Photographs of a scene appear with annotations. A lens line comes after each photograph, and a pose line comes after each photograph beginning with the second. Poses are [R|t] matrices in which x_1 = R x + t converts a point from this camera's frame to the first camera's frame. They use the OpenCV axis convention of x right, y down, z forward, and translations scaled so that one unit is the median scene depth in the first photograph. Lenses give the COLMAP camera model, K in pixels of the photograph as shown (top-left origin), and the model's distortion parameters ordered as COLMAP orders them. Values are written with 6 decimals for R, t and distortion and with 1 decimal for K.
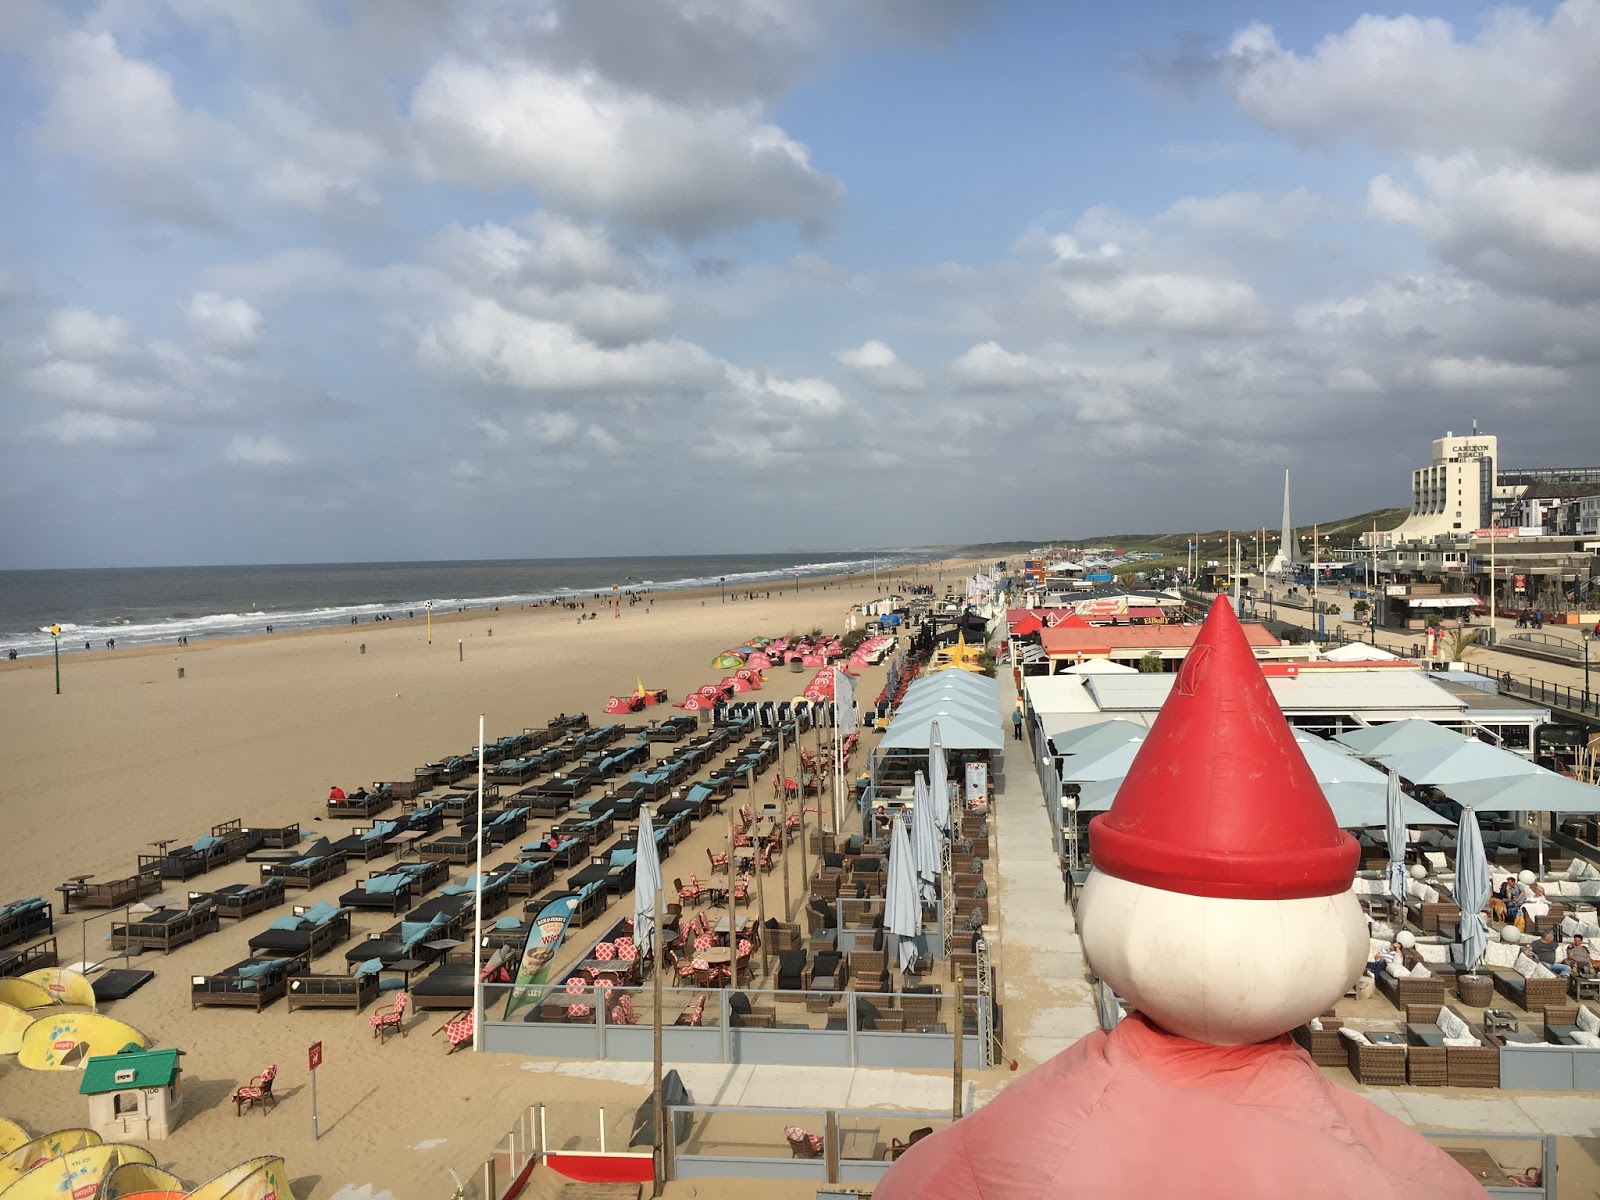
lens RADIAL K [[1306.6, 0, 800.0], [0, 1306.6, 600.0], [0, 0, 1]] dist [0.109664, -0.115288]
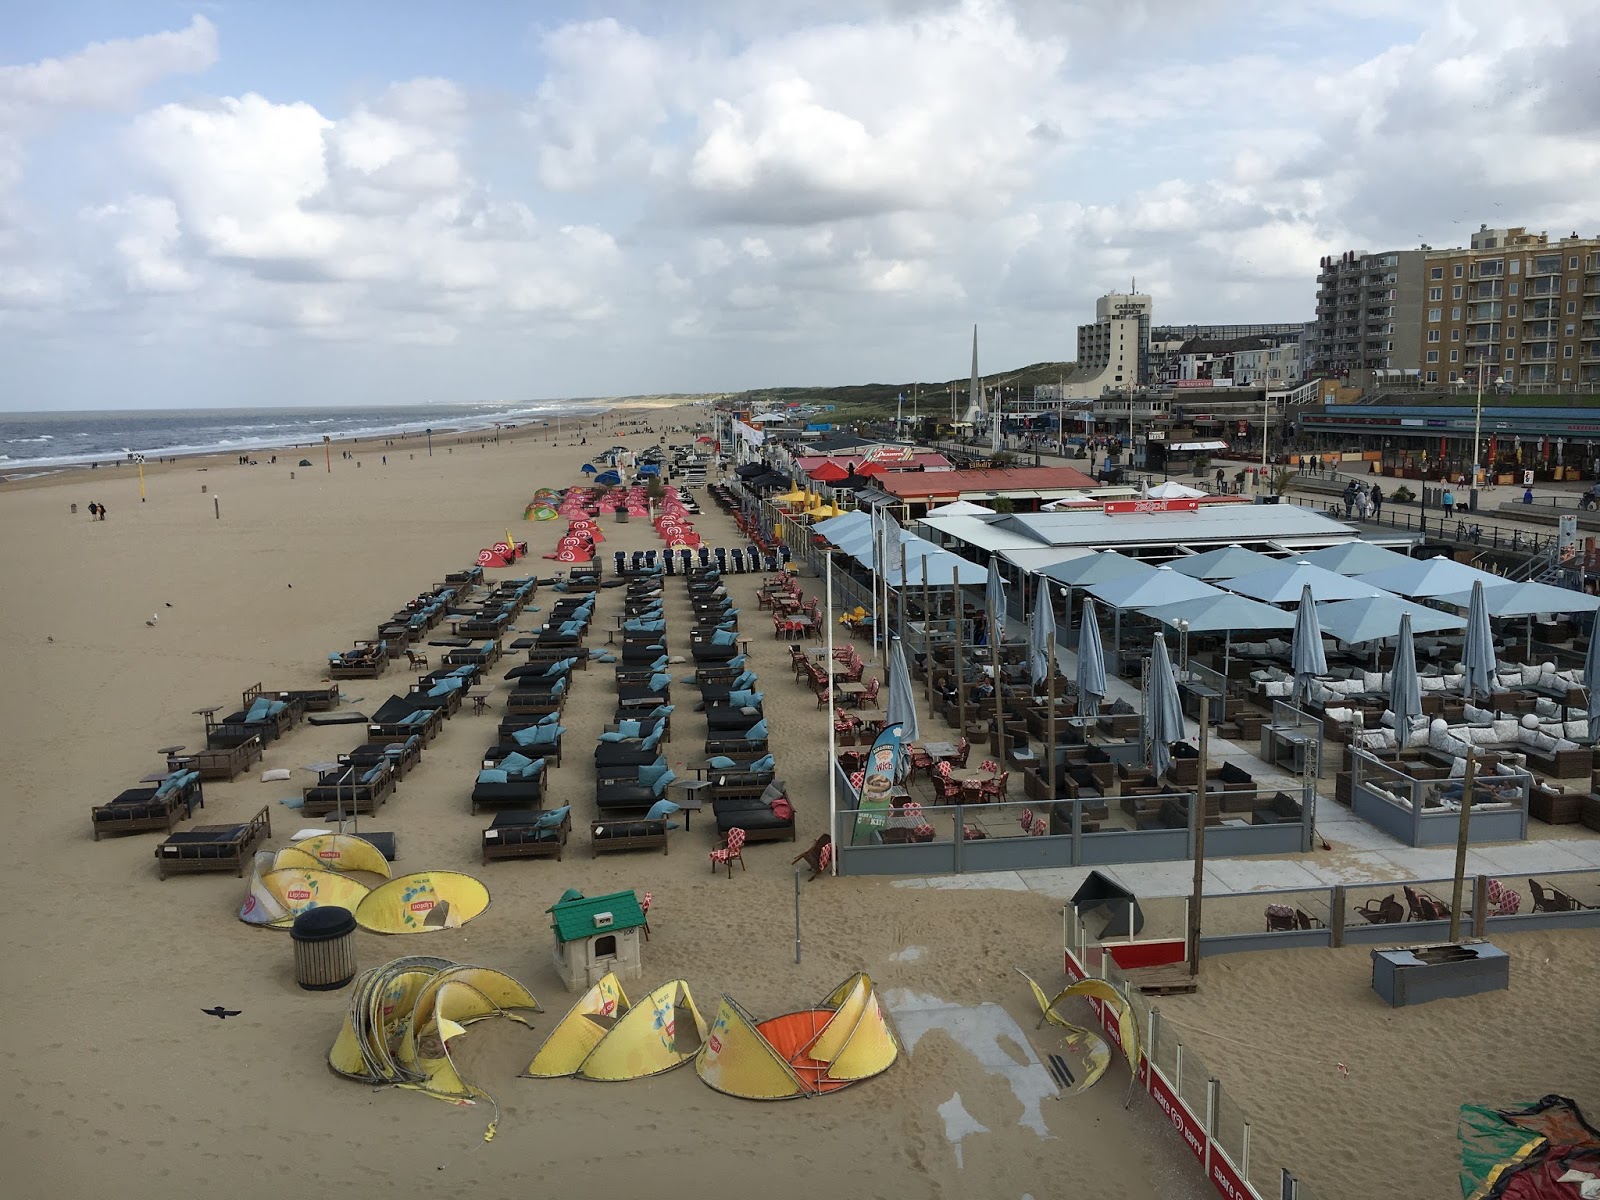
lens RADIAL K [[1306.6, 0, 800.0], [0, 1306.6, 600.0], [0, 0, 1]] dist [0.109664, -0.115288]
pose [[0.966840, -0.035977, 0.252836, -0.139545], [0.007431, 0.993572, 0.112960, 0.003254], [-0.255275, -0.107335, 0.960892, 0.013710]]
